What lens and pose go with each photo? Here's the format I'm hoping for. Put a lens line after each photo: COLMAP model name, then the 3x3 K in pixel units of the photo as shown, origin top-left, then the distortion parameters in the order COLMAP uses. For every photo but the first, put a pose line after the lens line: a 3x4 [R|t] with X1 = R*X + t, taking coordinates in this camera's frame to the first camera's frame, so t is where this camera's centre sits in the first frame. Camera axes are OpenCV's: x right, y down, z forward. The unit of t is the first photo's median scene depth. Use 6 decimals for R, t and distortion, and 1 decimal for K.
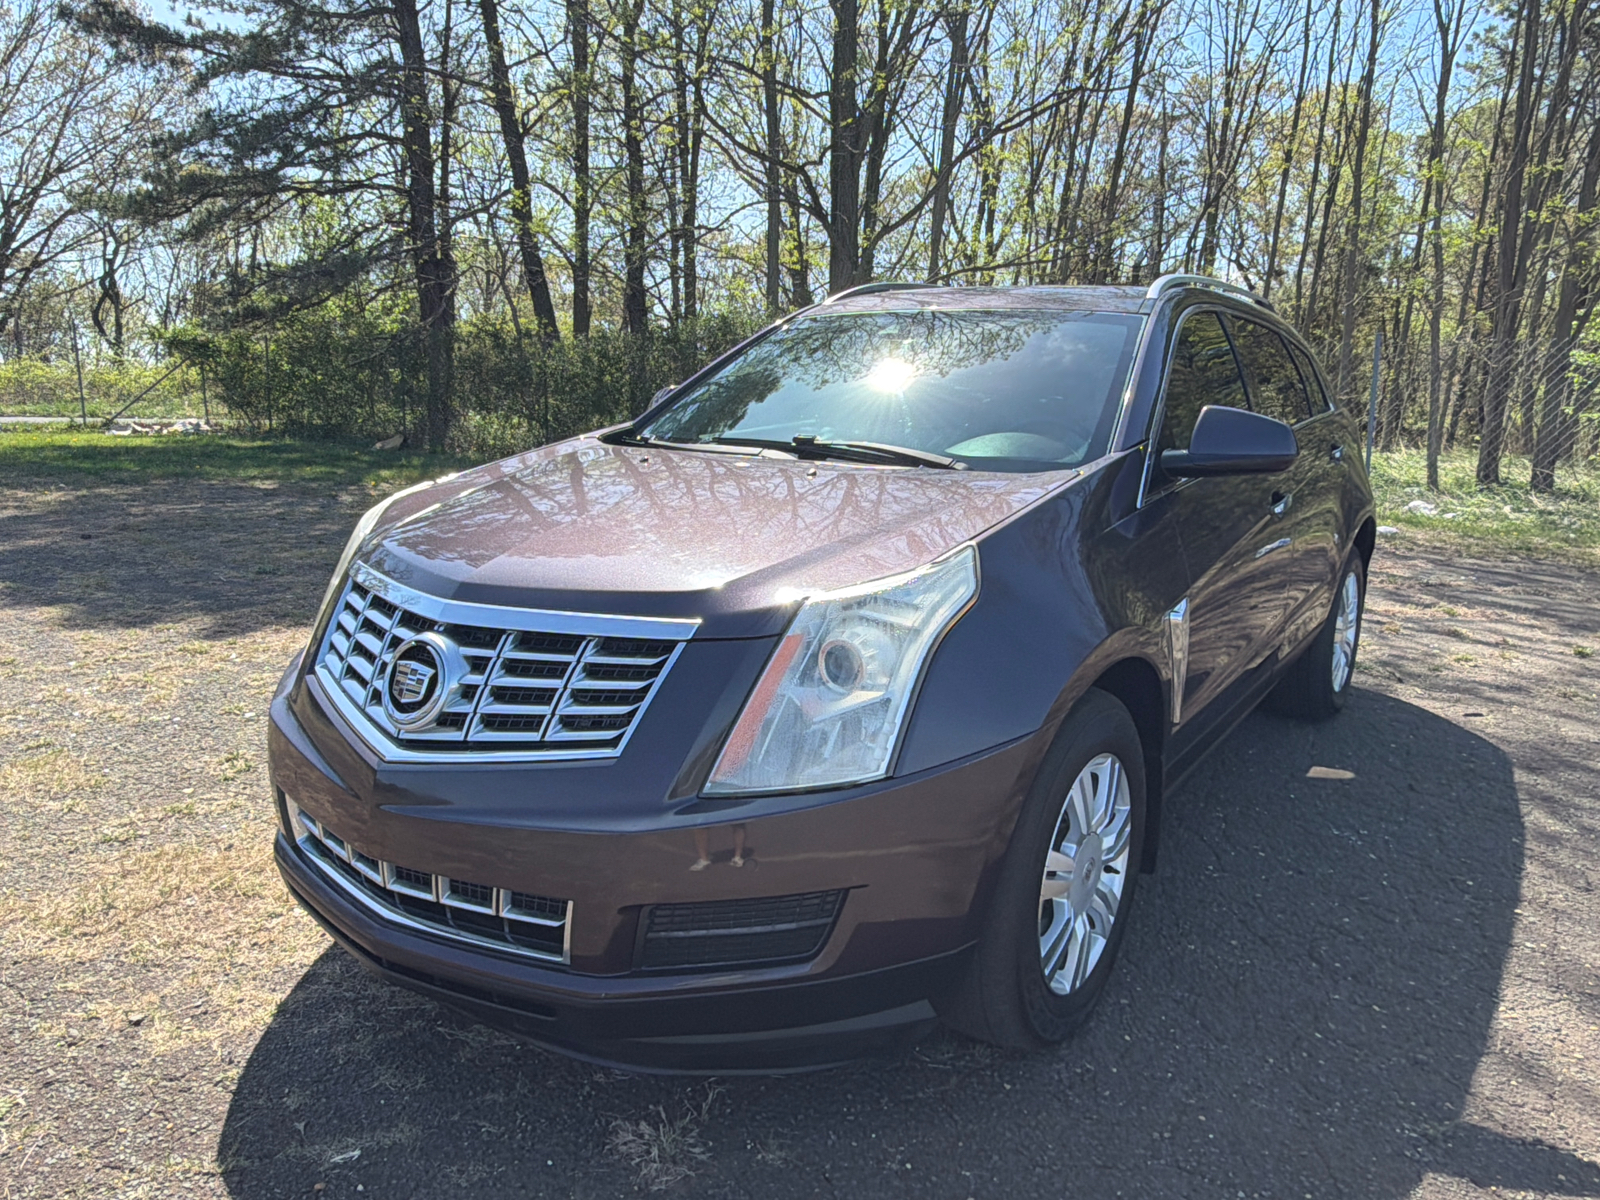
lens RADIAL K [[1125.5, 0, 800.0], [0, 1125.5, 600.0], [0, 0, 1]] dist [-0.000429, 0.002747]
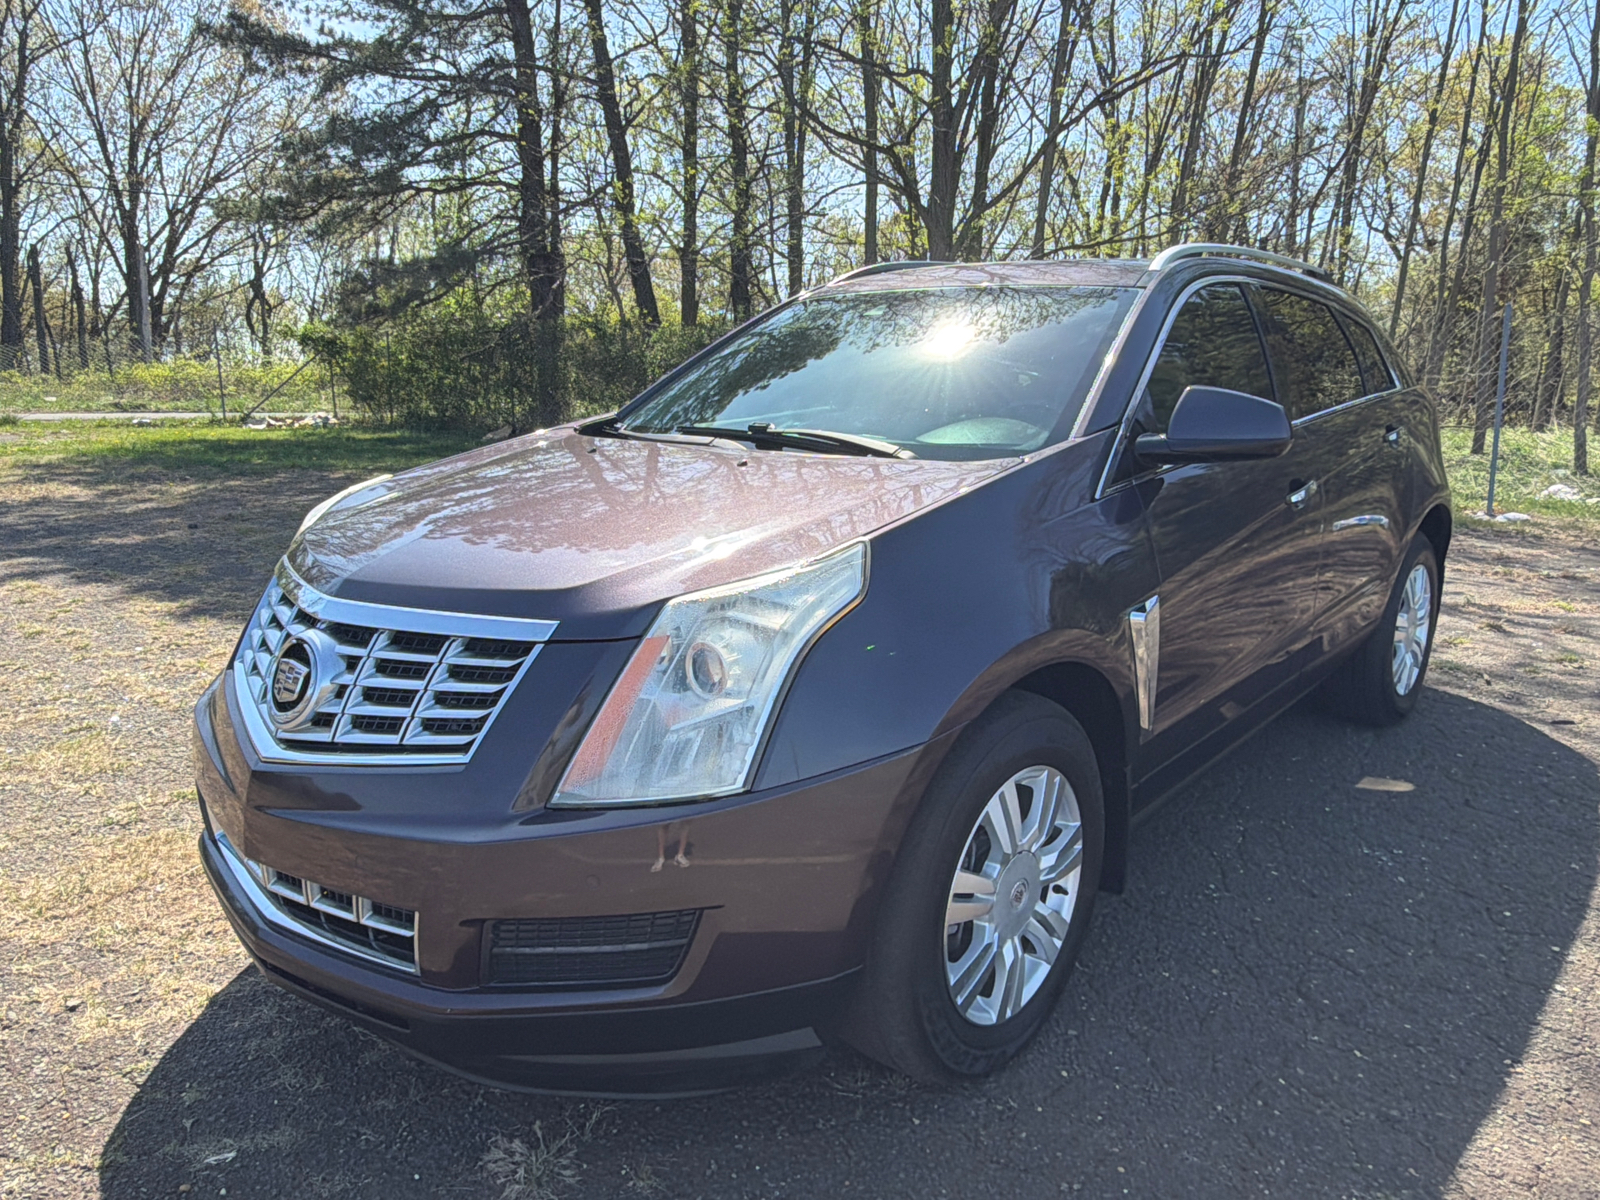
lens RADIAL K [[1125.5, 0, 800.0], [0, 1125.5, 600.0], [0, 0, 1]] dist [-0.000429, 0.002747]
pose [[0.993810, 0.005700, -0.110950, 0.158936], [-0.004405, 0.999919, 0.011914, -0.008542], [0.111009, -0.011352, 0.993755, 0.057023]]
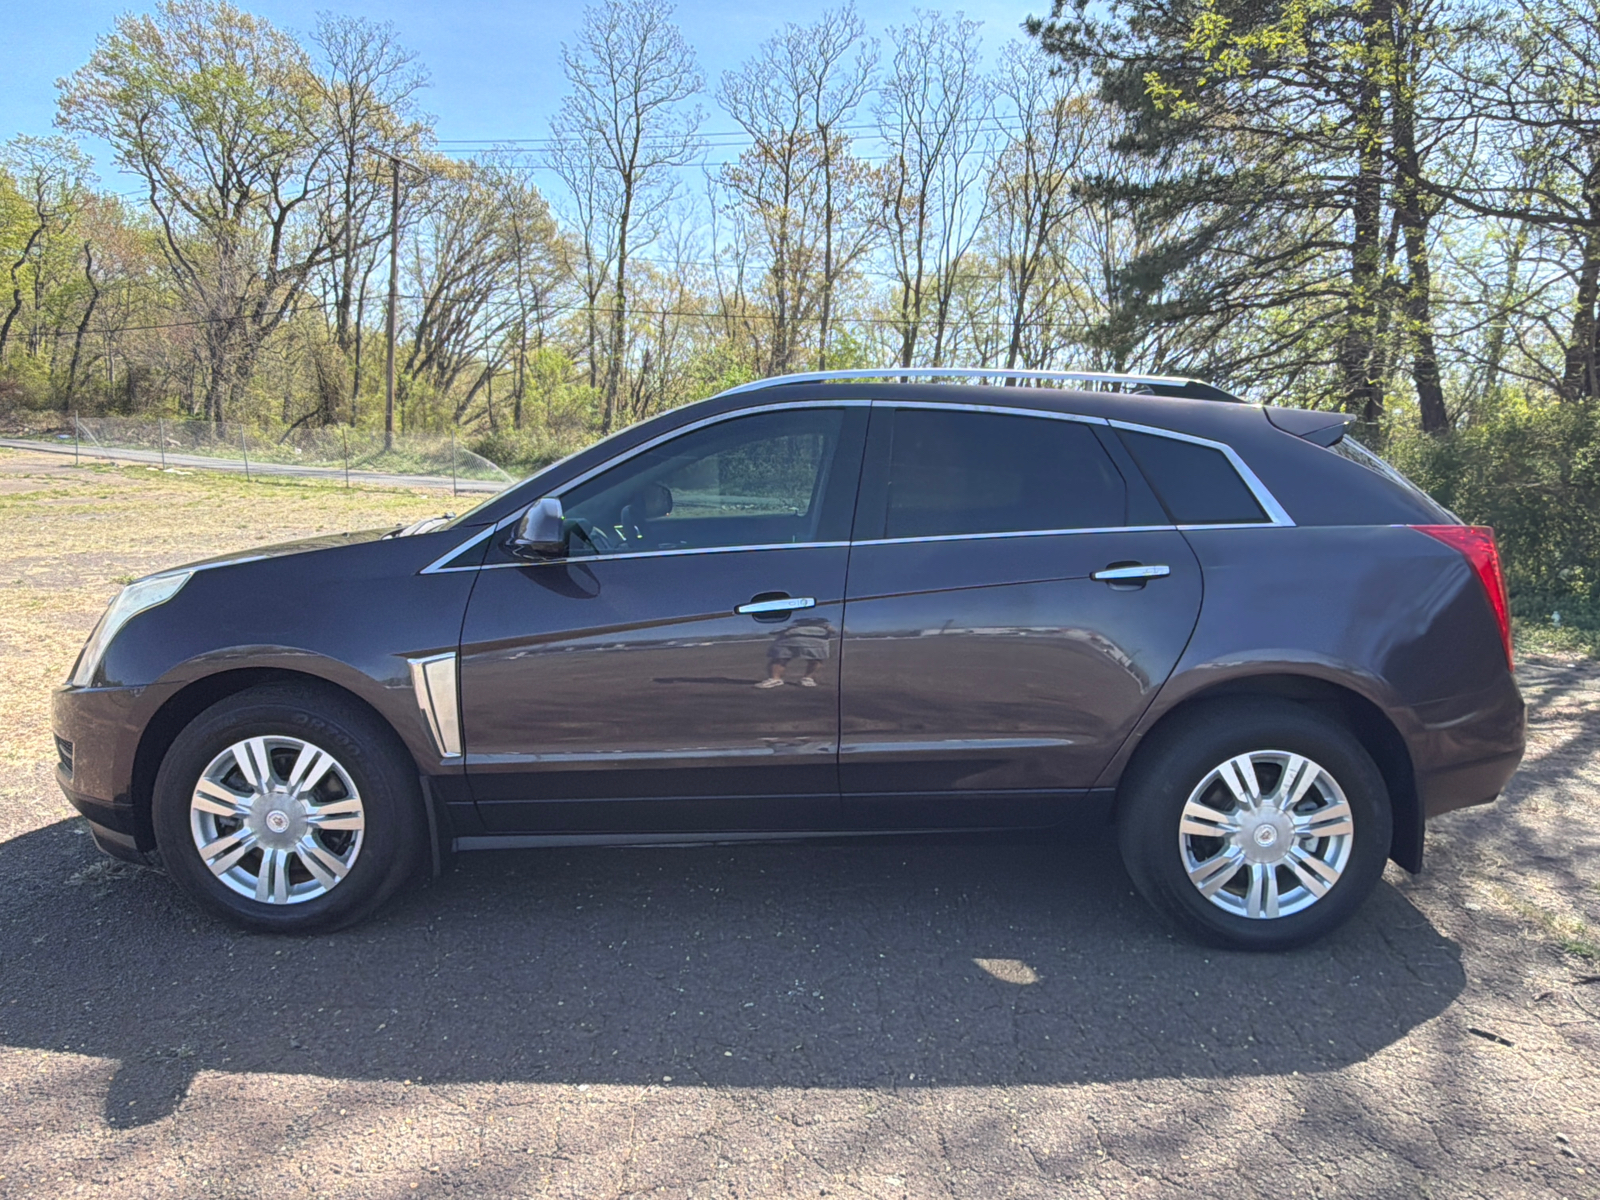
lens RADIAL K [[1125.5, 0, 800.0], [0, 1125.5, 600.0], [0, 0, 1]] dist [-0.000429, 0.002747]
pose [[0.576646, 0.095077, -0.811443, 1.549183], [-0.167298, 0.985901, -0.003372, -0.117108], [0.799681, 0.137697, 0.584422, 0.592114]]
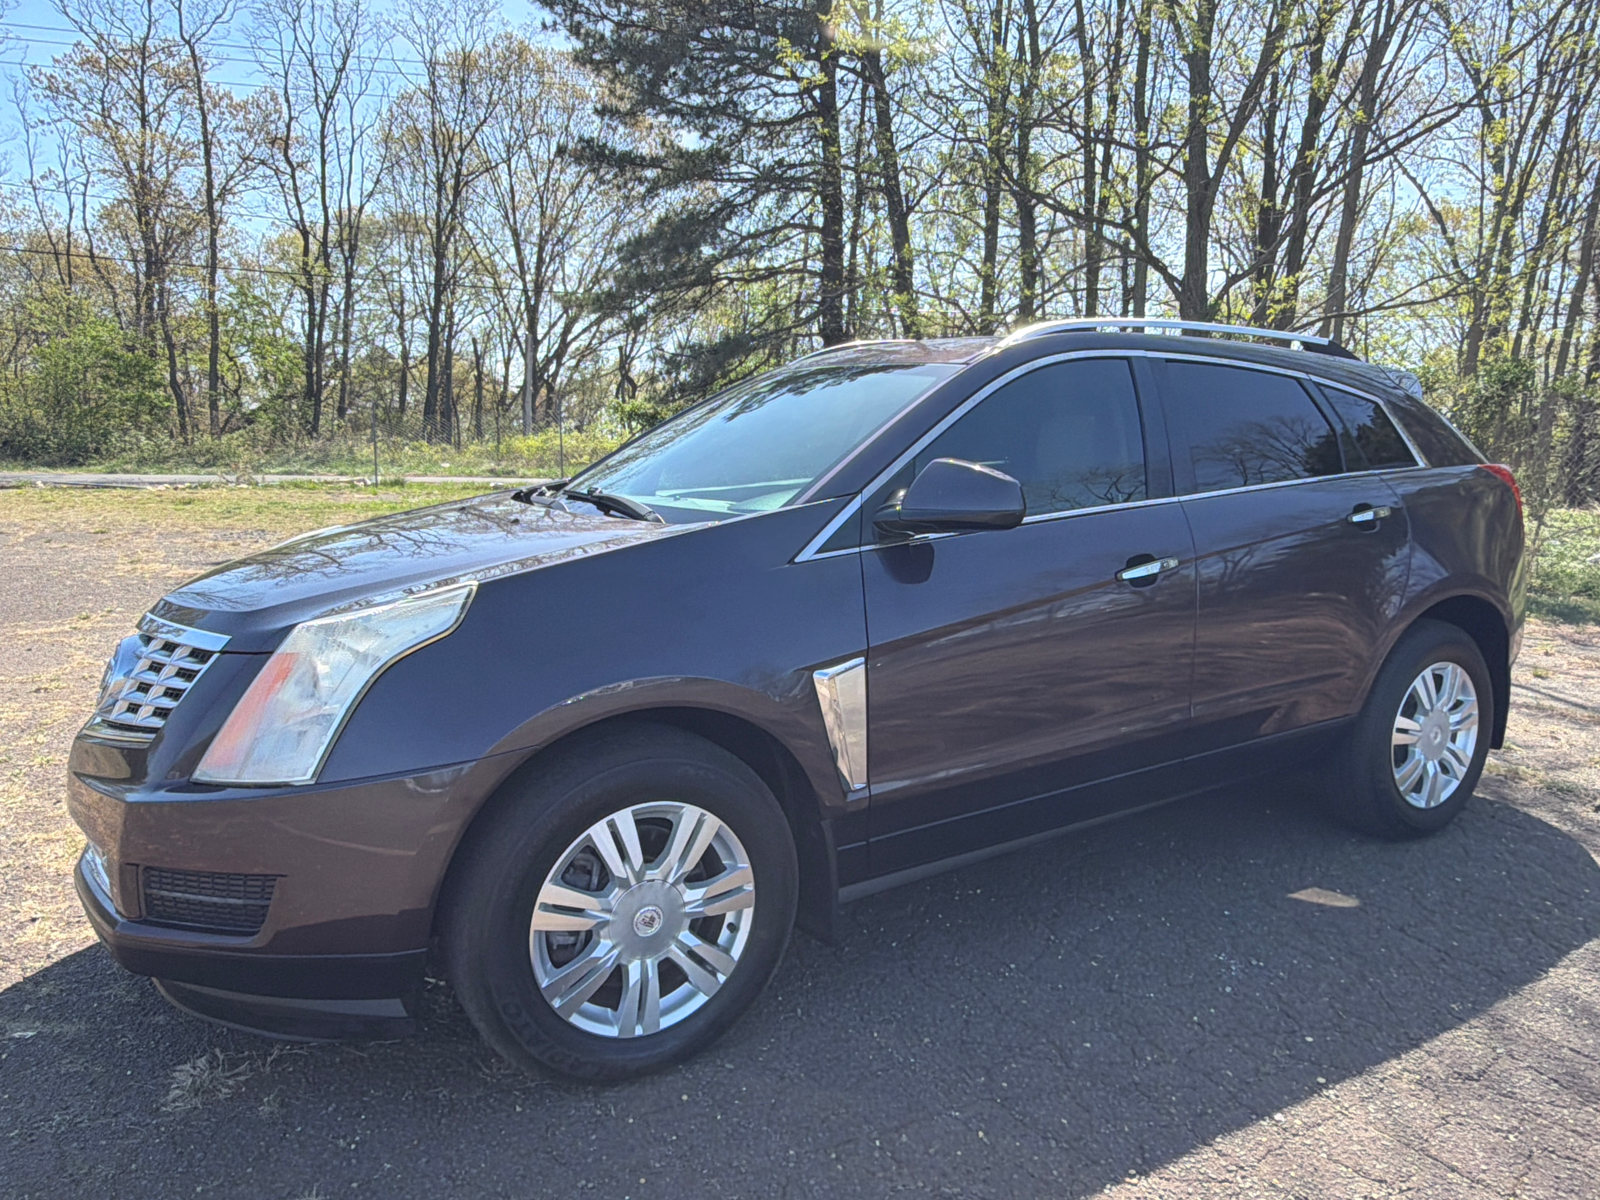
lens RADIAL K [[1125.5, 0, 800.0], [0, 1125.5, 600.0], [0, 0, 1]] dist [-0.000429, 0.002747]
pose [[0.913951, 0.045777, -0.403235, 0.687198], [-0.067911, 0.996859, -0.040755, -0.009043], [0.400103, 0.064633, 0.914188, 0.104952]]
